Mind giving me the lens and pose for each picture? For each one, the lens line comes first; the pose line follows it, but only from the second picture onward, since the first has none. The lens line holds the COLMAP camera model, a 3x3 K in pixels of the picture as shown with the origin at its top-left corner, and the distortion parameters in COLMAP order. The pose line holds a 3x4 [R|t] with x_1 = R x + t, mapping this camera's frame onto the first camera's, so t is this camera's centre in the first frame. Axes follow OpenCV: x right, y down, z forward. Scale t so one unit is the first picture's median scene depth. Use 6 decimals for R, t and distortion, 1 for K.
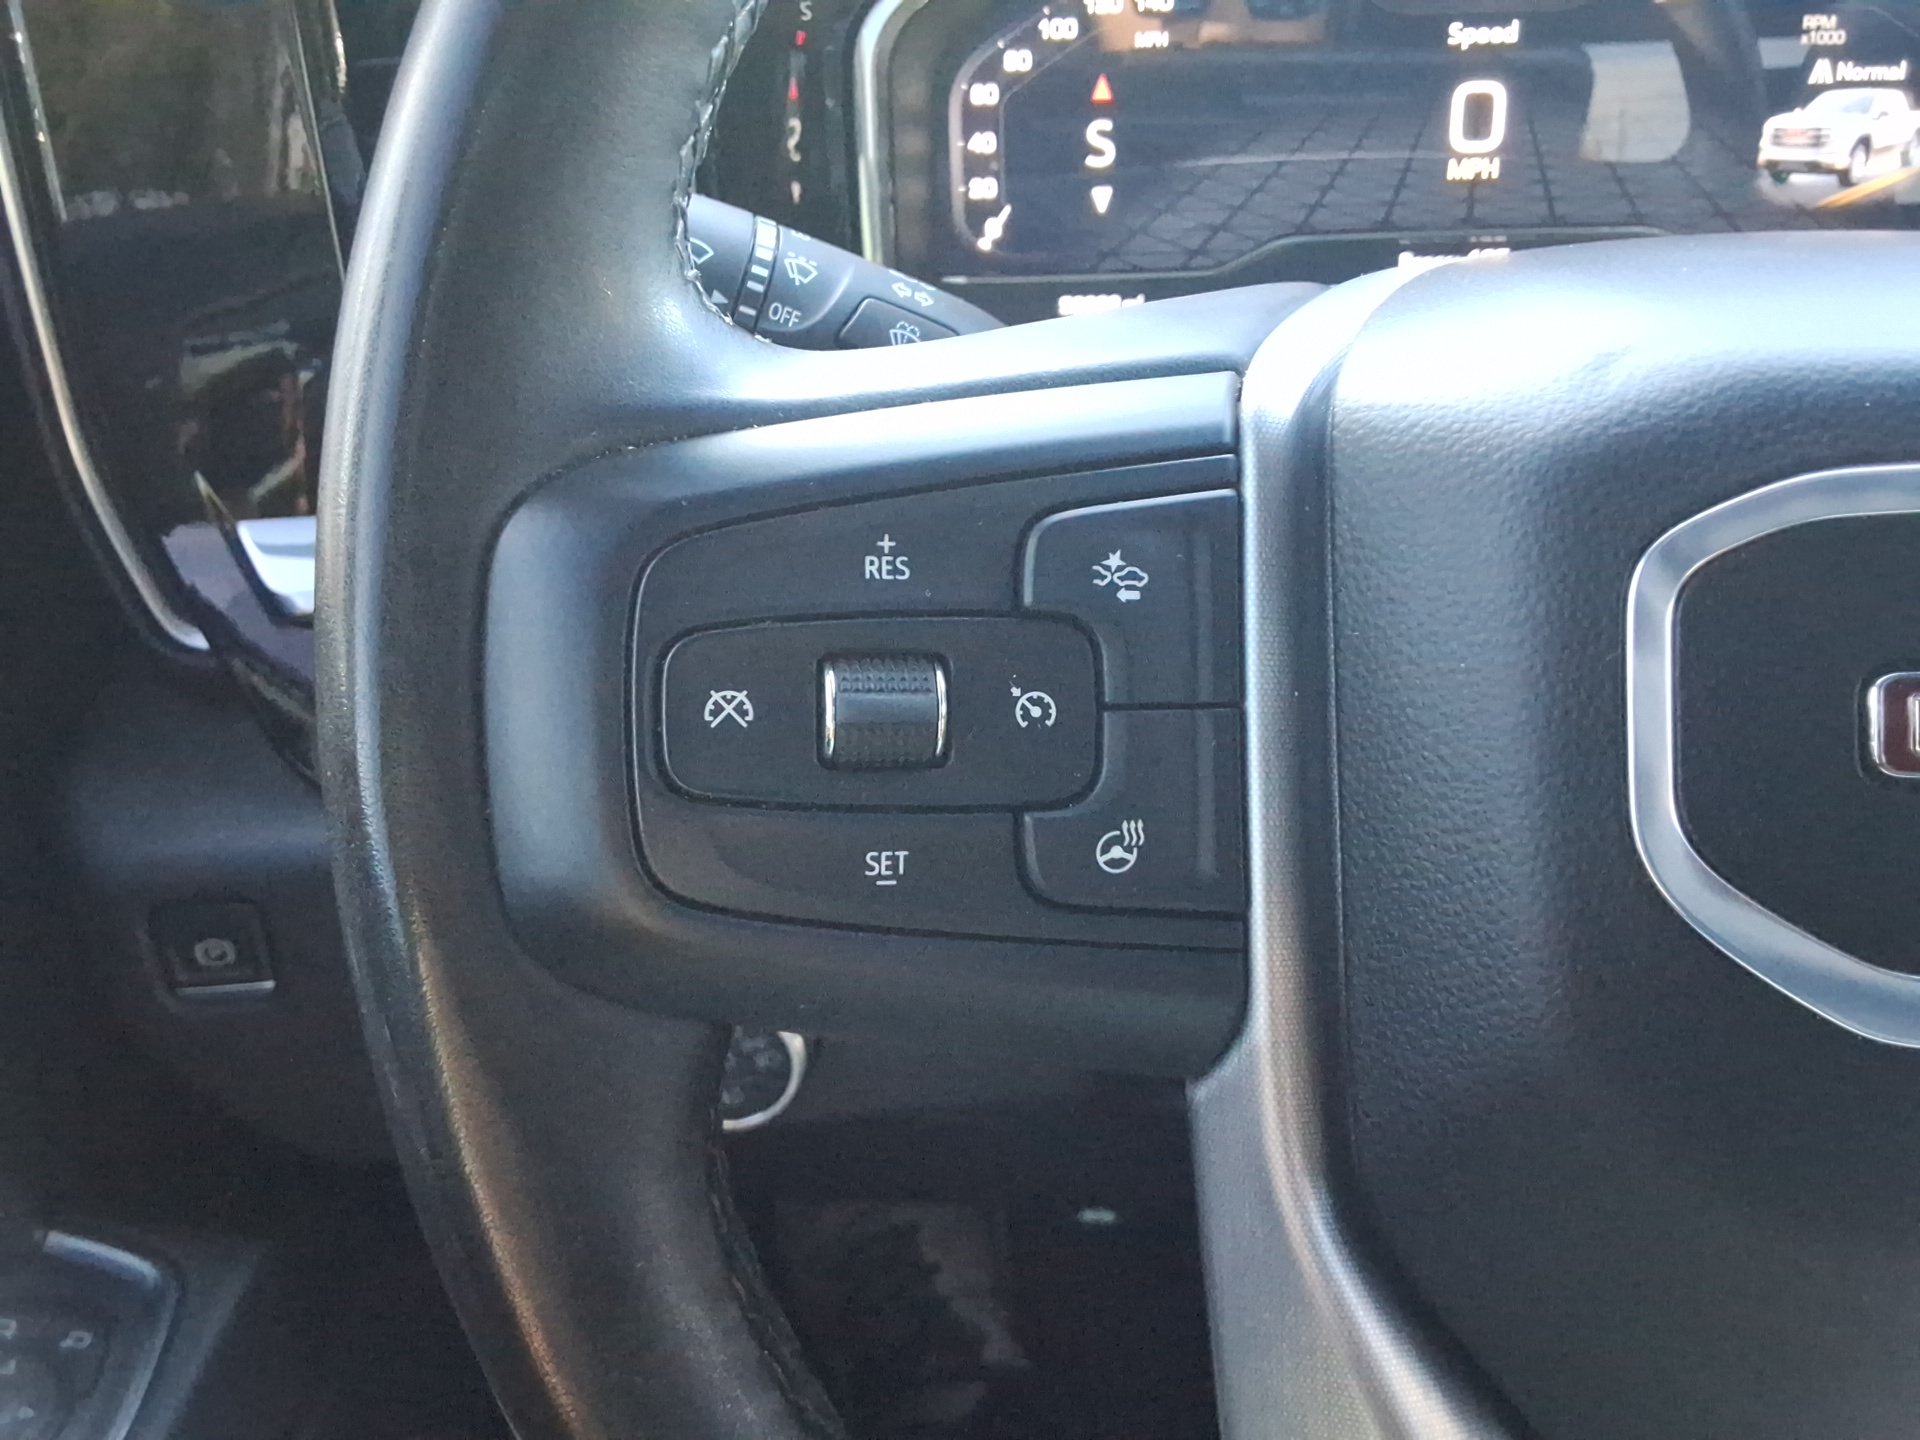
lens RADIAL K [[1573.2, 0, 985.4], [0, 1573.2, 702.4], [0, 0, 1]] dist [0.068310, -0.124077]
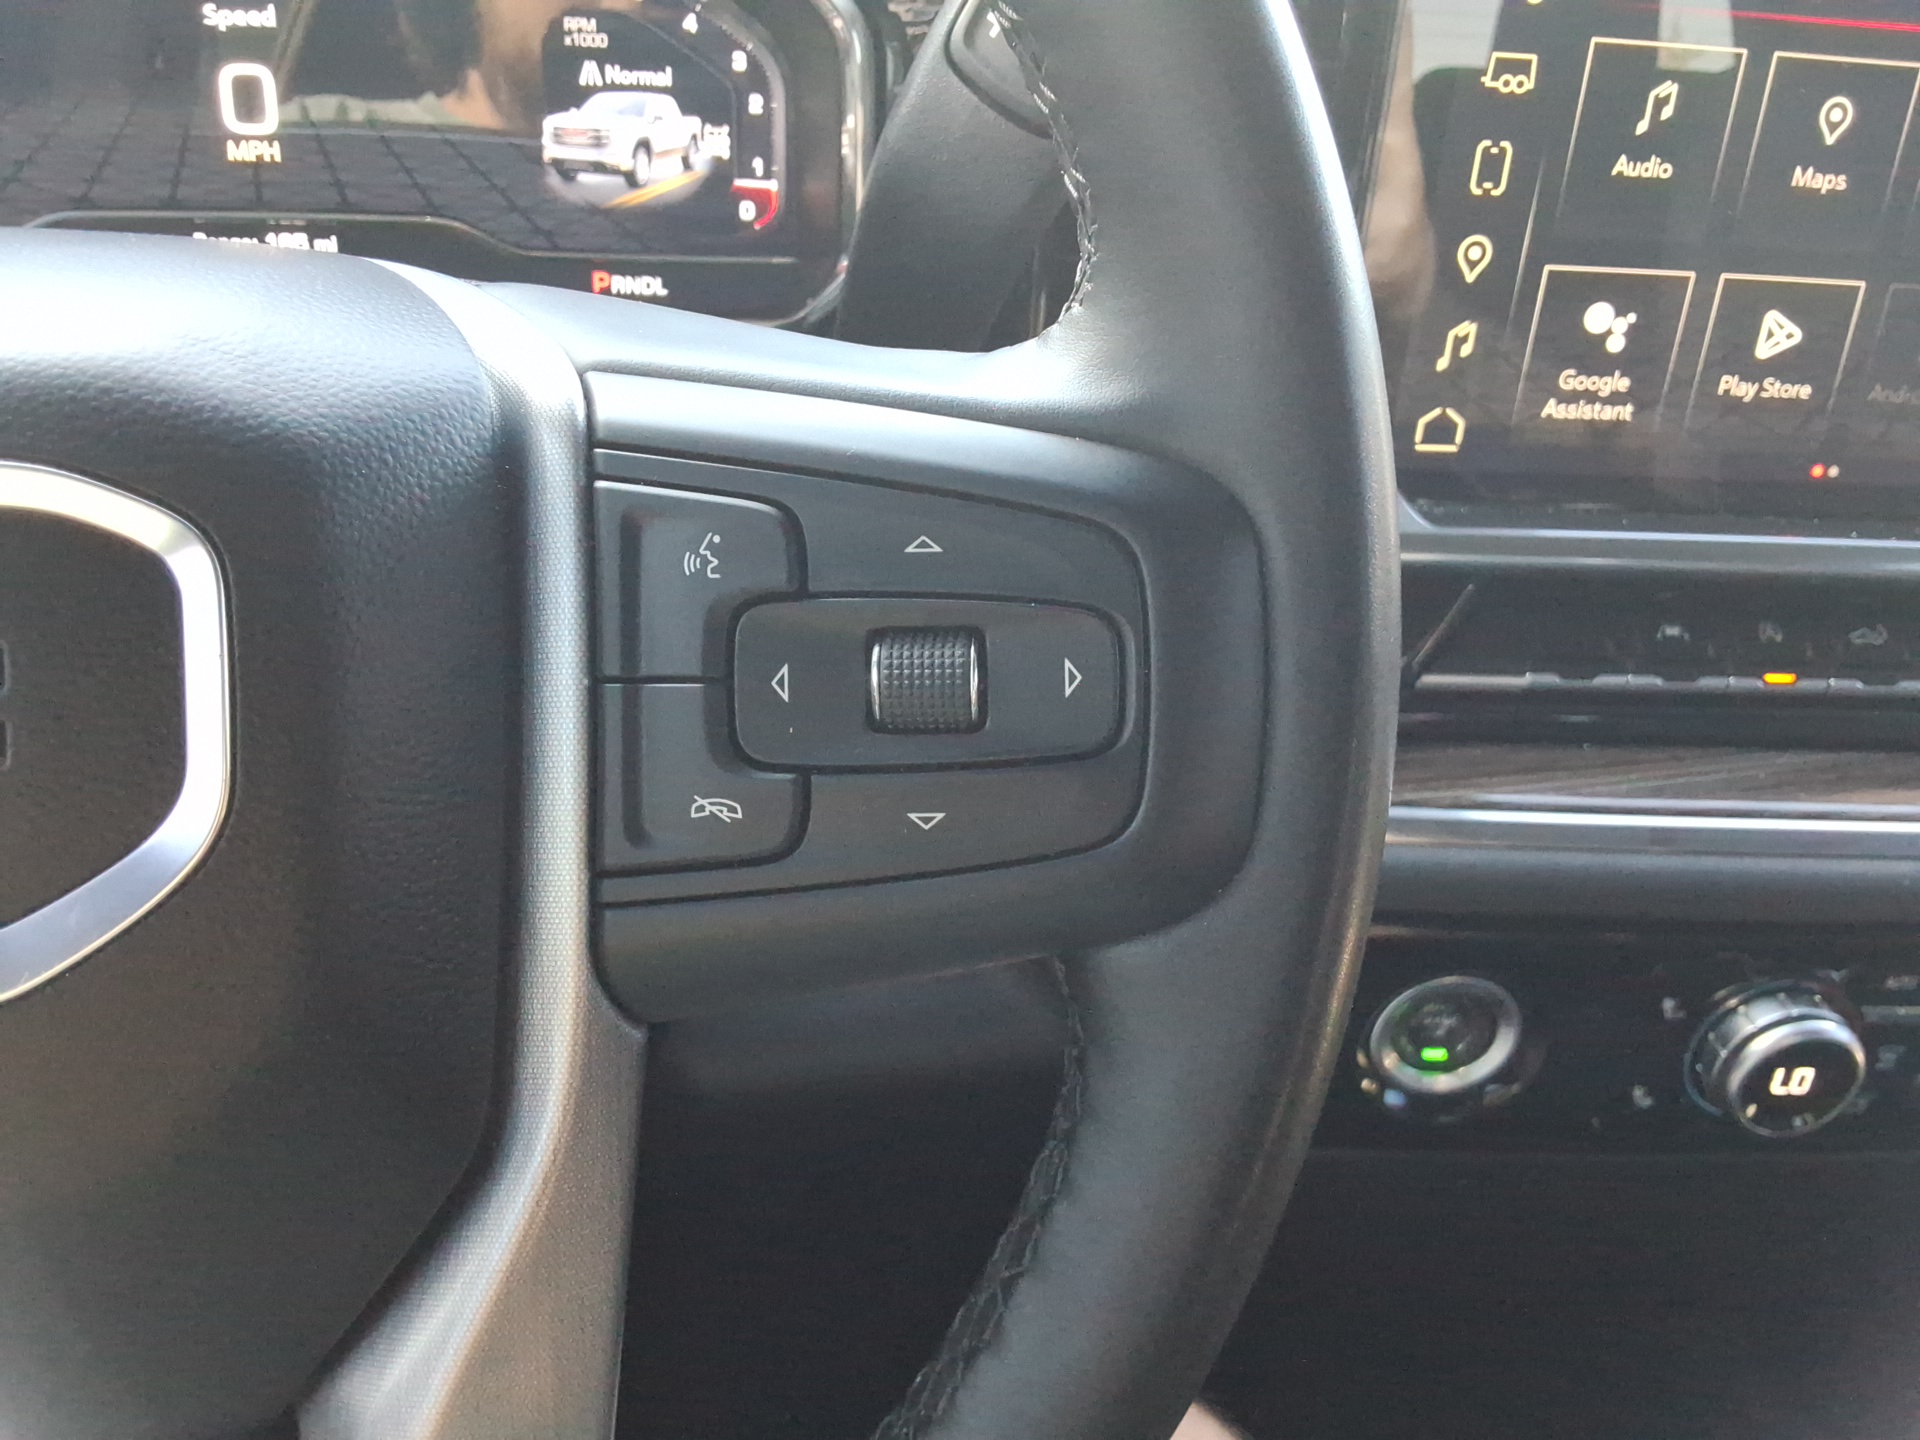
lens RADIAL K [[1552.4, 0, 969.4], [0, 1552.4, 694.5], [0, 0, 1]] dist [0.119207, -0.198194]
pose [[0.968202, -0.032428, 0.248059, 0.491597], [0.030775, 0.999471, 0.010538, 0.006153], [-0.248270, -0.002569, 0.968688, -0.066767]]
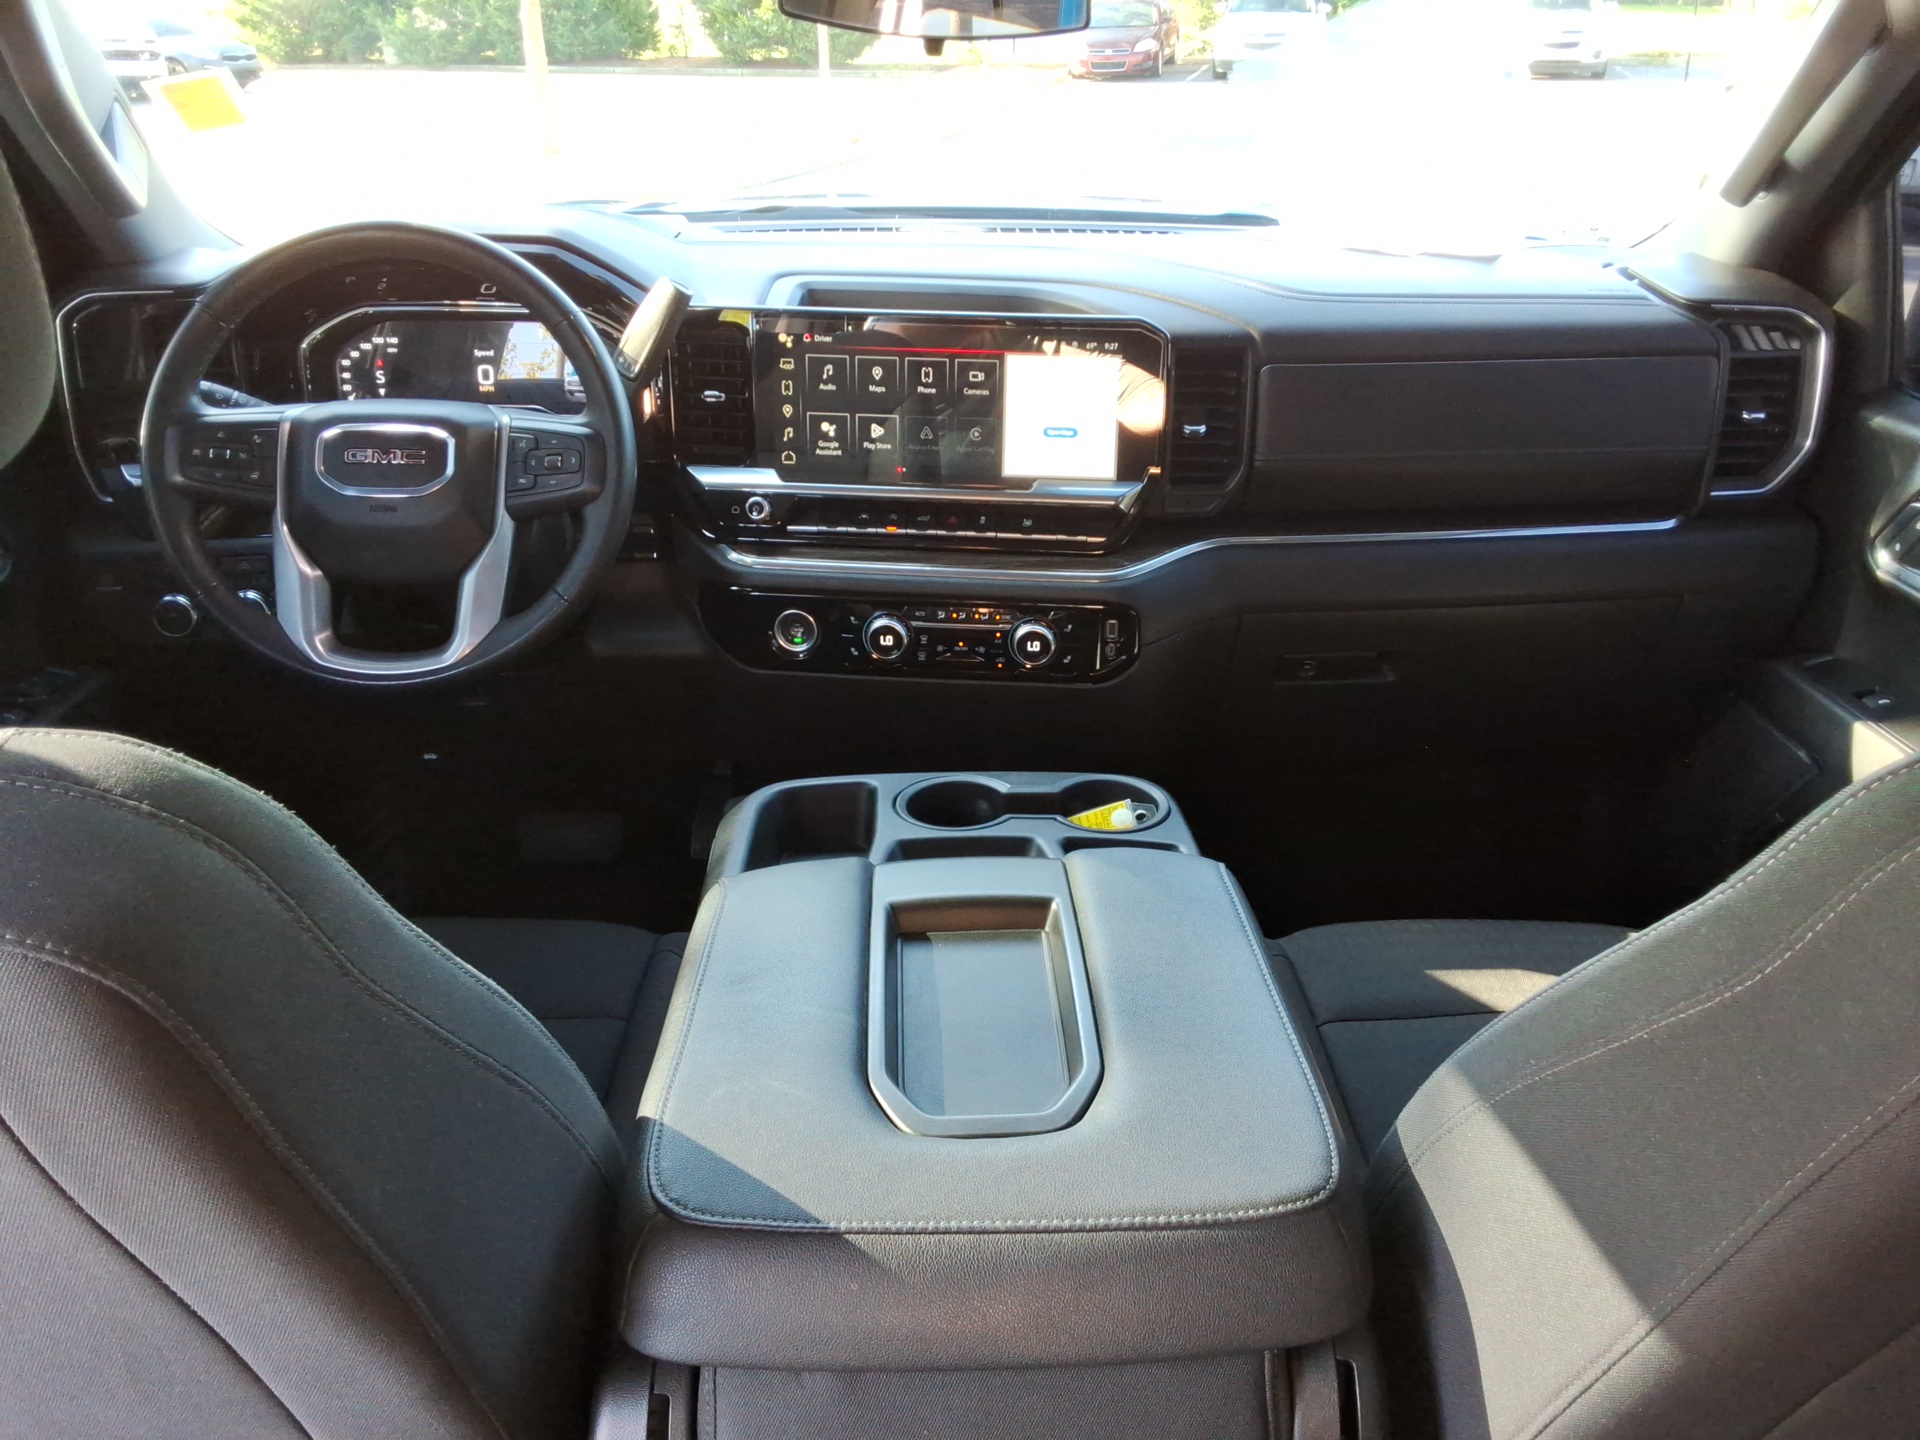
lens RADIAL K [[1605.1, 0, 964.4], [0, 1605.1, 686.7], [0, 0, 1]] dist [0.282115, -0.467787]
pose [[0.998088, 0.010329, 0.060946, 1.194211], [-0.001832, 0.990449, -0.137867, 0.871001], [-0.061788, 0.137492, 0.988574, -2.743444]]
